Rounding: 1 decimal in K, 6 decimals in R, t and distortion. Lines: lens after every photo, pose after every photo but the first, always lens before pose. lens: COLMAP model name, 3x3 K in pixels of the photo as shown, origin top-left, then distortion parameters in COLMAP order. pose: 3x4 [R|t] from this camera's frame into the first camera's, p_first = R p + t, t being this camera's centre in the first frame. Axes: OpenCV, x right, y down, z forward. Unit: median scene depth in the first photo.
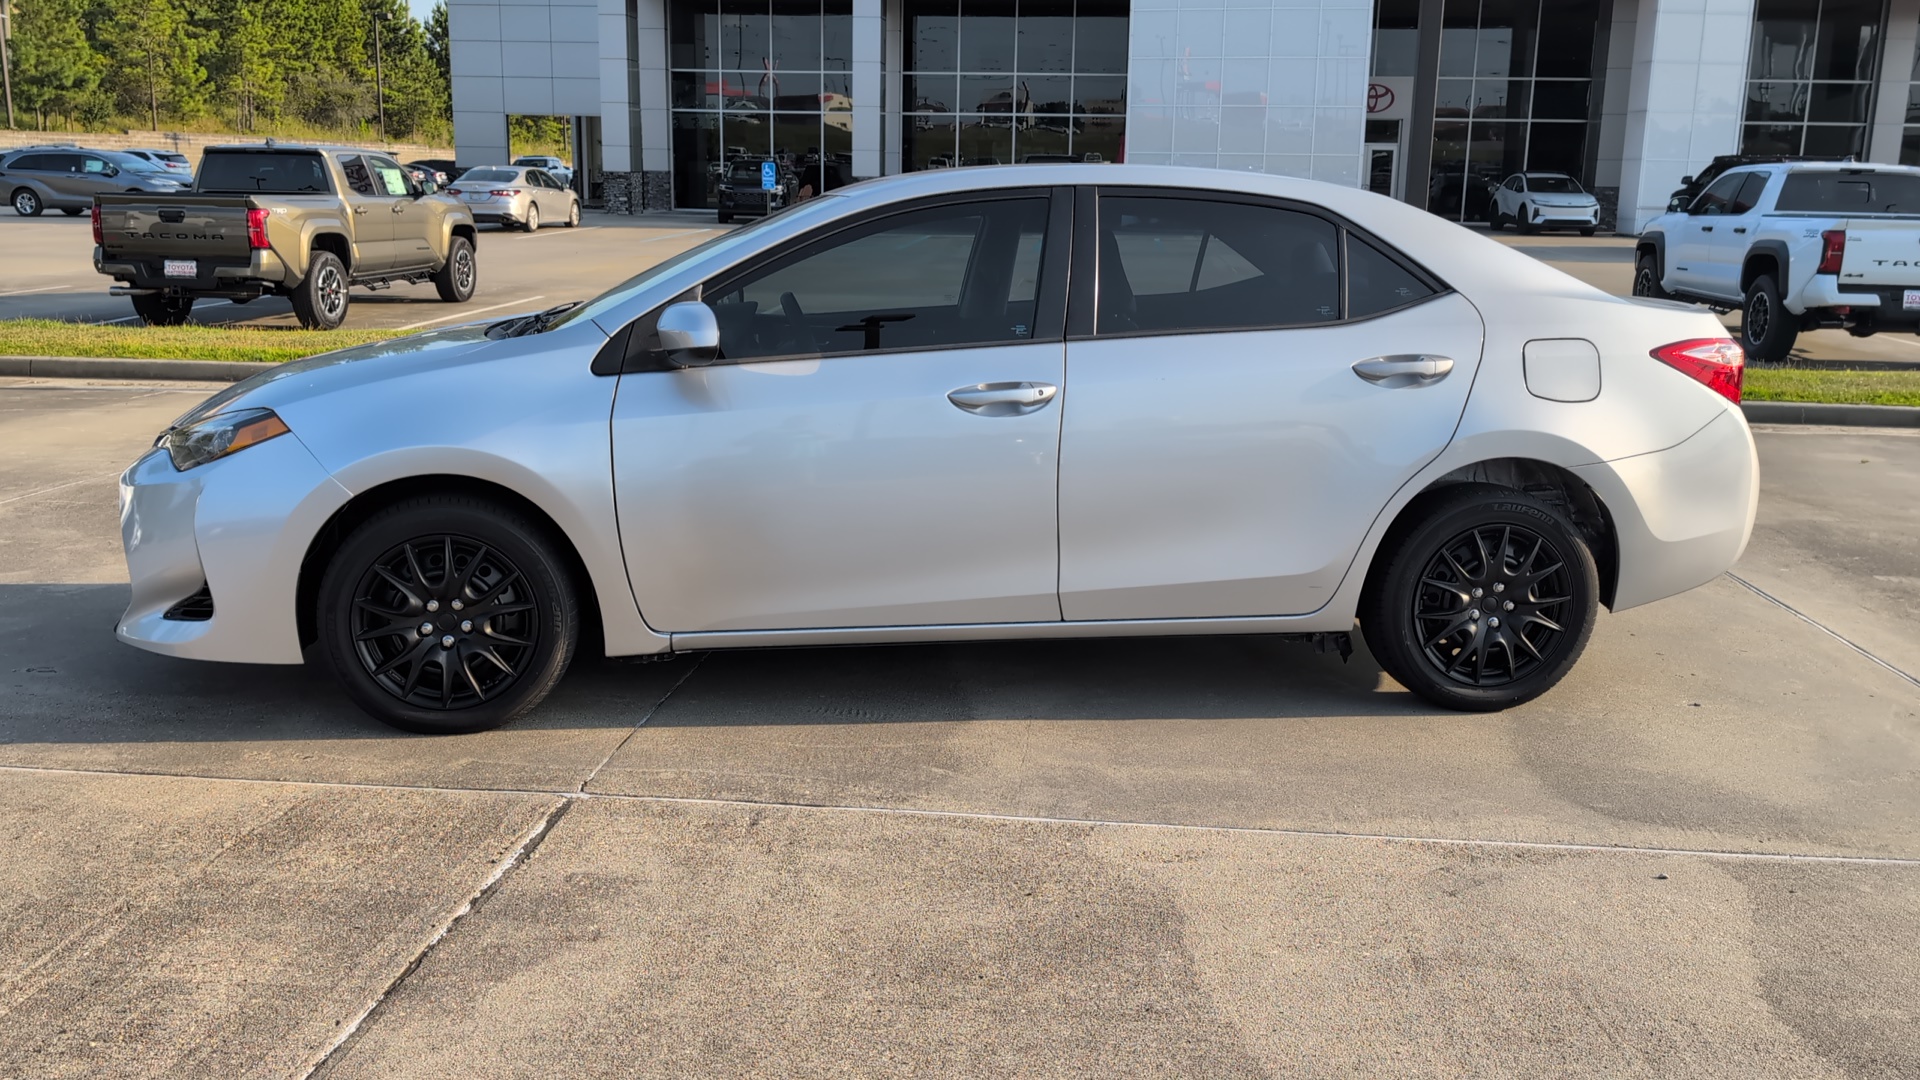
lens RADIAL K [[1606.1, 0, 960.0], [0, 1606.1, 540.0], [0, 0, 1]] dist [0.019482, -0.019838]
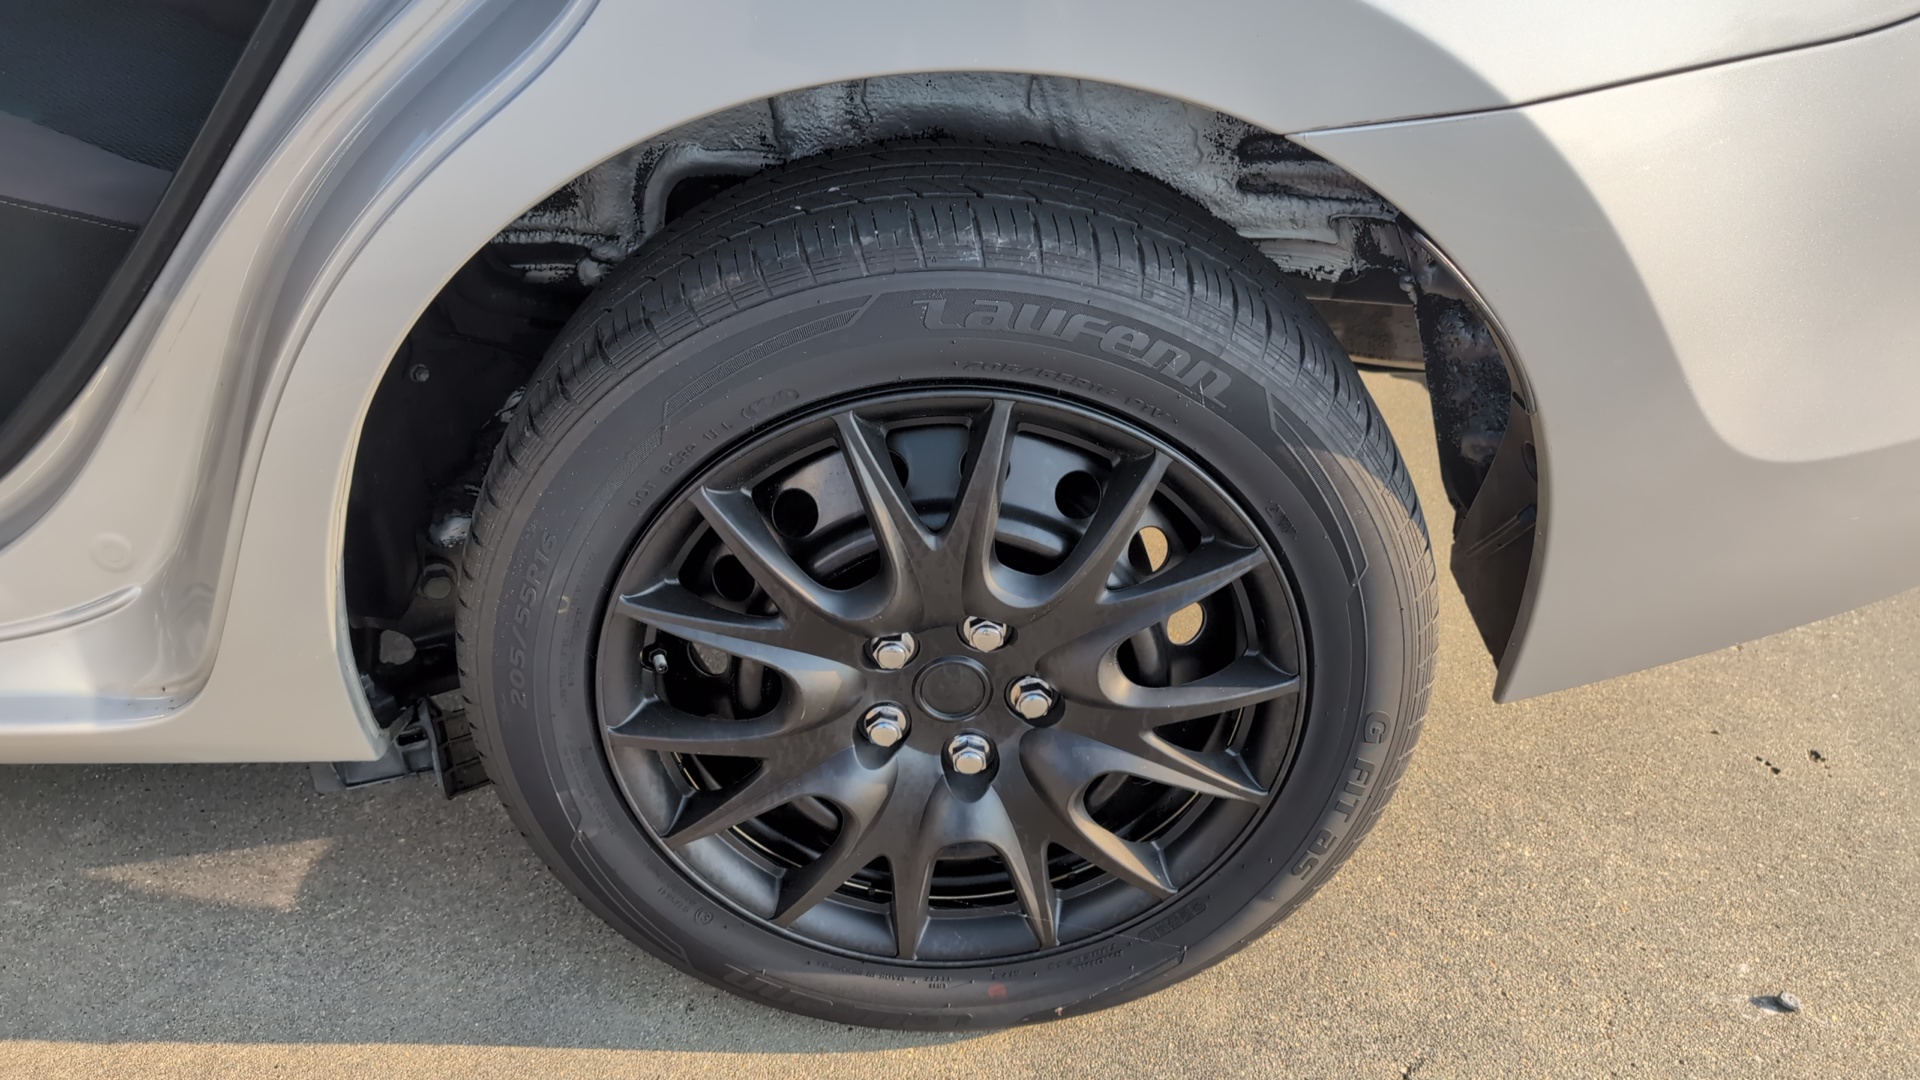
lens RADIAL K [[1606.1, 0, 960.0], [0, 1606.1, 540.0], [0, 0, 1]] dist [0.019482, -0.019838]
pose [[0.996041, 0.052217, -0.071949, 0.038957], [-0.021836, 0.928228, 0.371369, -0.007634], [0.086176, -0.368328, 0.925693, 0.088787]]
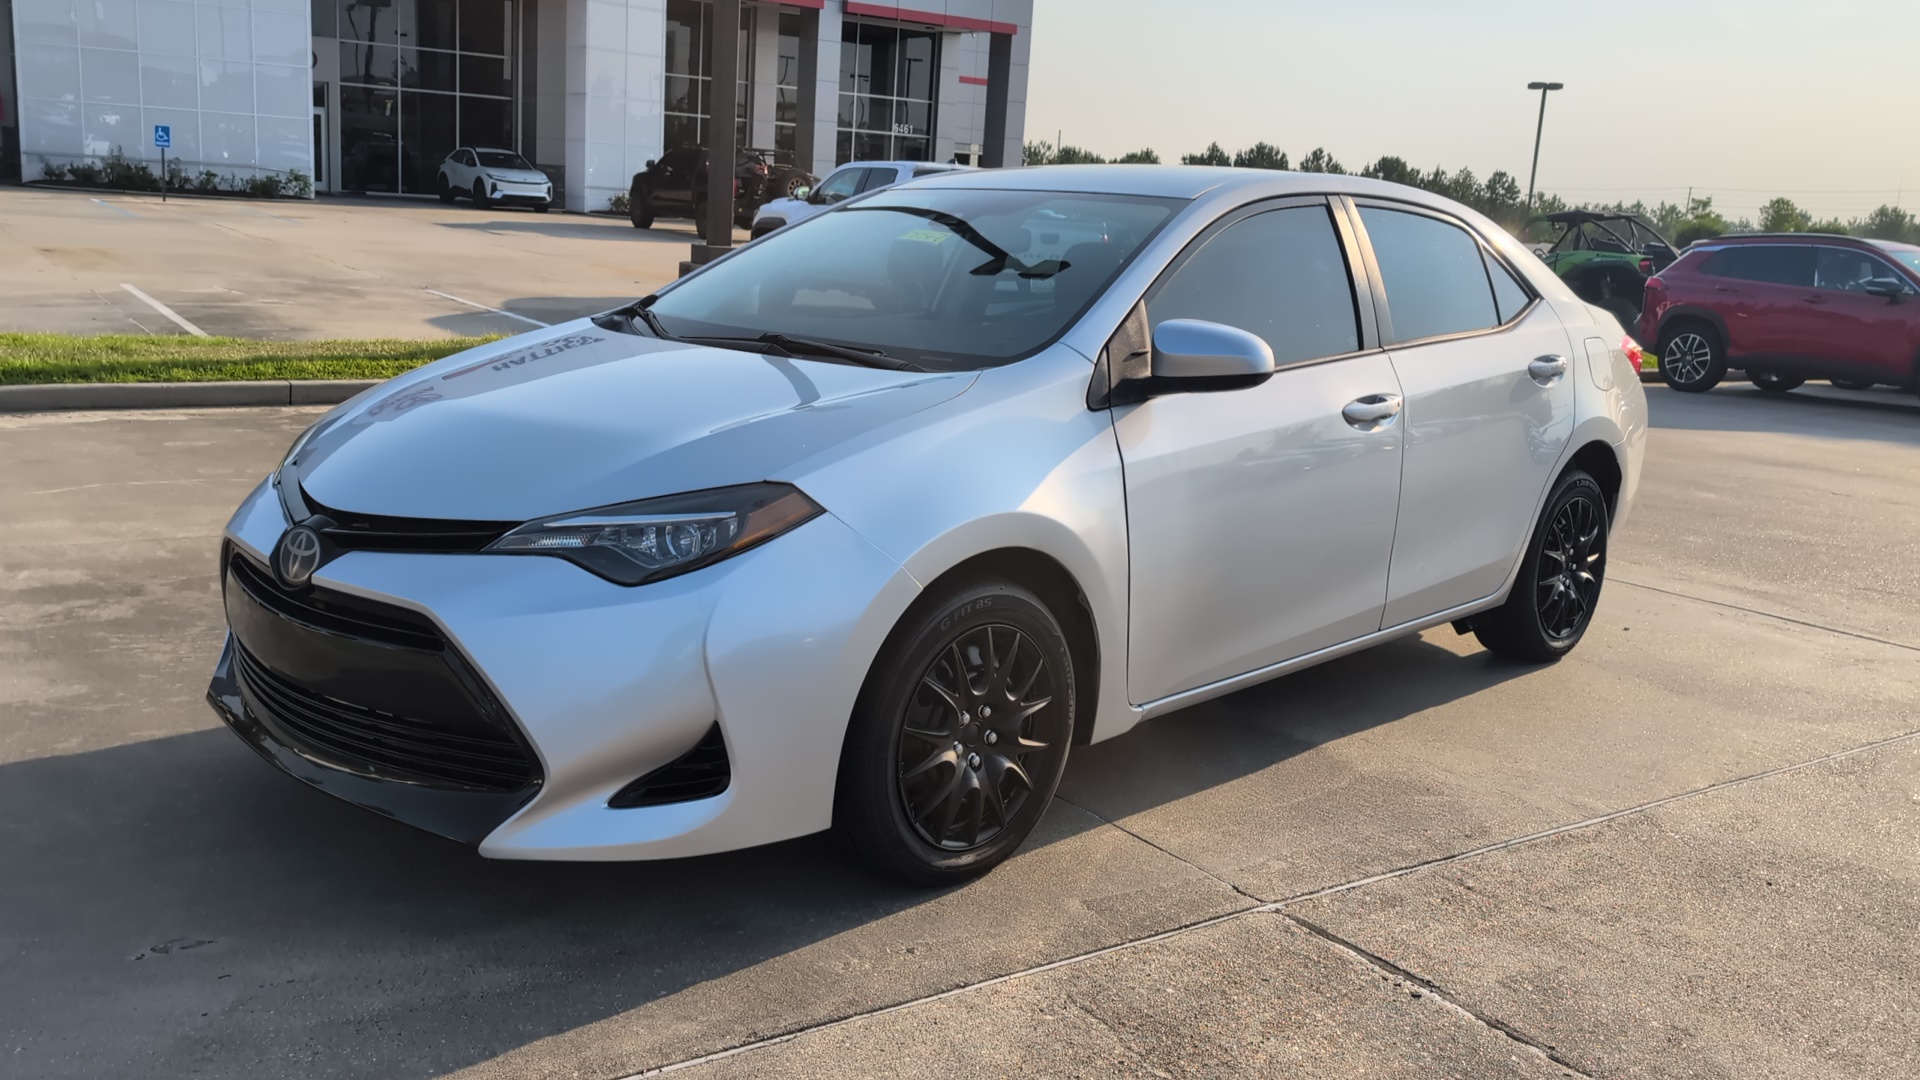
lens RADIAL K [[1606.1, 0, 960.0], [0, 1606.1, 540.0], [0, 0, 1]] dist [0.019482, -0.019838]
pose [[0.778098, -0.100904, 0.619985, -0.082447], [0.089889, 0.994742, 0.049083, -0.008572], [-0.621678, 0.017538, 0.783077, 0.040706]]
